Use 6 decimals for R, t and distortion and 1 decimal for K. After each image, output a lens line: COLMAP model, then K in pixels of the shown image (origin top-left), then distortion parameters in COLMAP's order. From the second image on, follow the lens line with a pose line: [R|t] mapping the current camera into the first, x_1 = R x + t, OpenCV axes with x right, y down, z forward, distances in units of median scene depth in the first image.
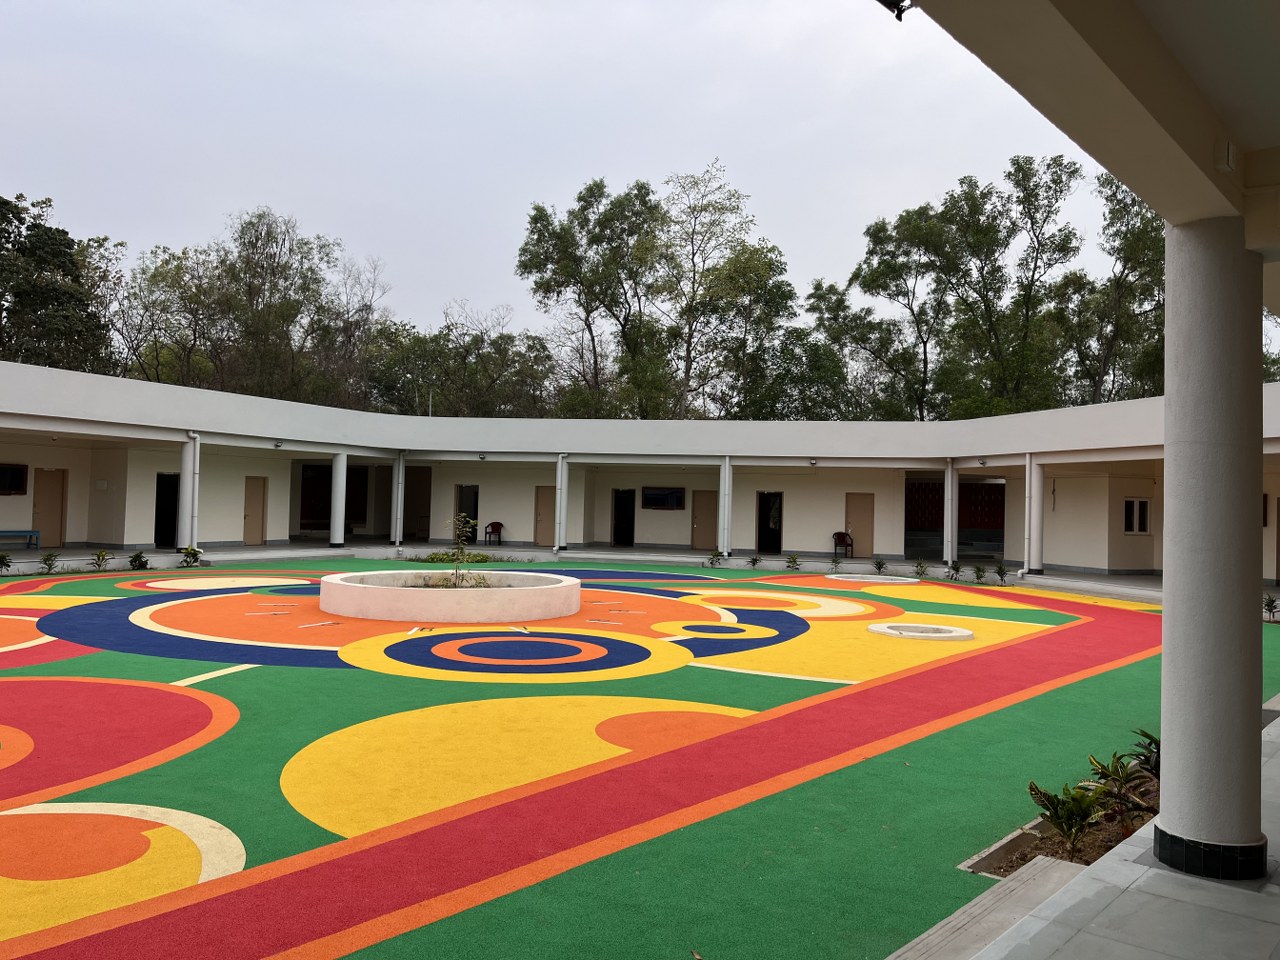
lens RADIAL K [[974.1, 0, 640.0], [0, 974.1, 480.0], [0, 0, 1]] dist [0.201484, -0.423539]
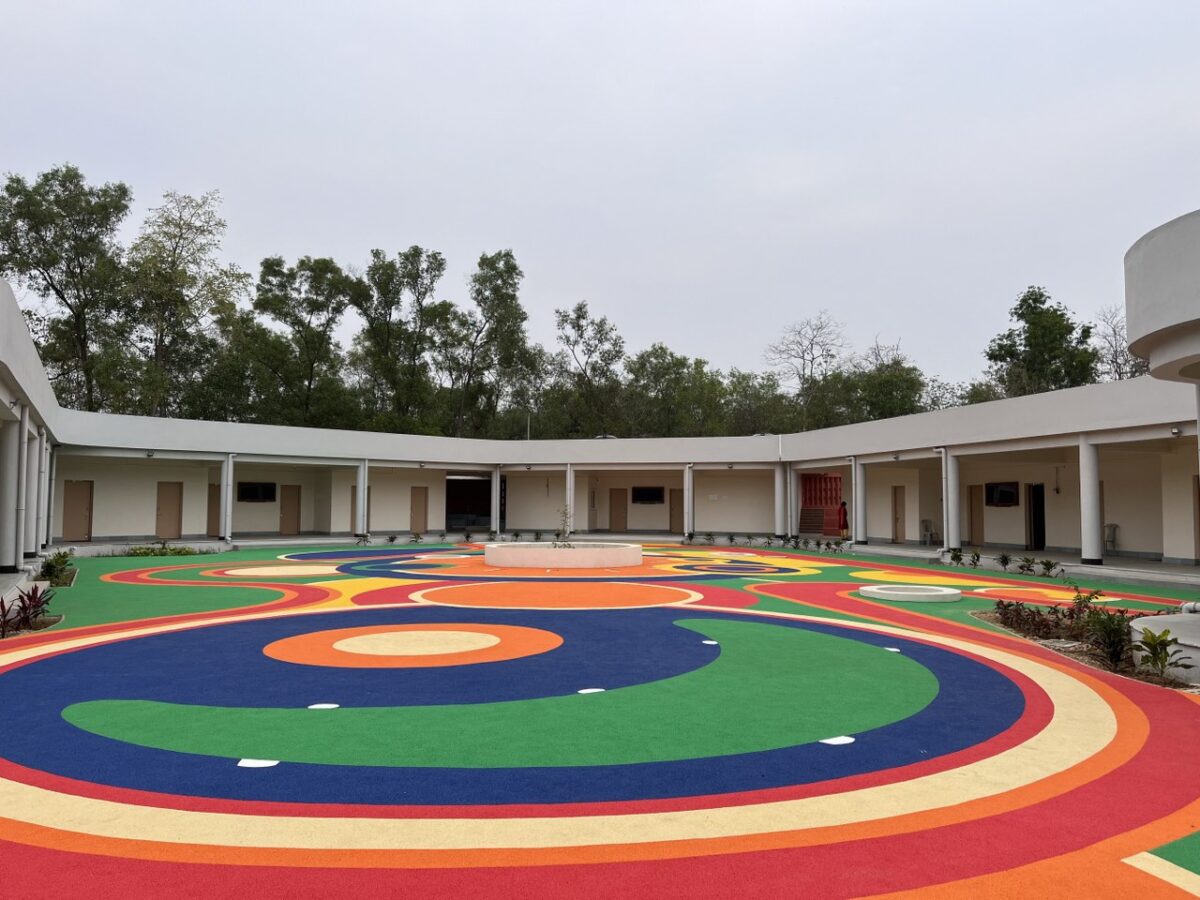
lens RADIAL K [[918.4, 0, 603.3], [0, 918.4, 441.7], [0, 0, 1]] dist [0.058935, -0.076488]
pose [[0.571254, 0.033520, 0.820089, -0.522798], [-0.010809, 0.999386, -0.033319, -0.007105], [-0.820702, 0.010170, 0.571266, 0.035703]]
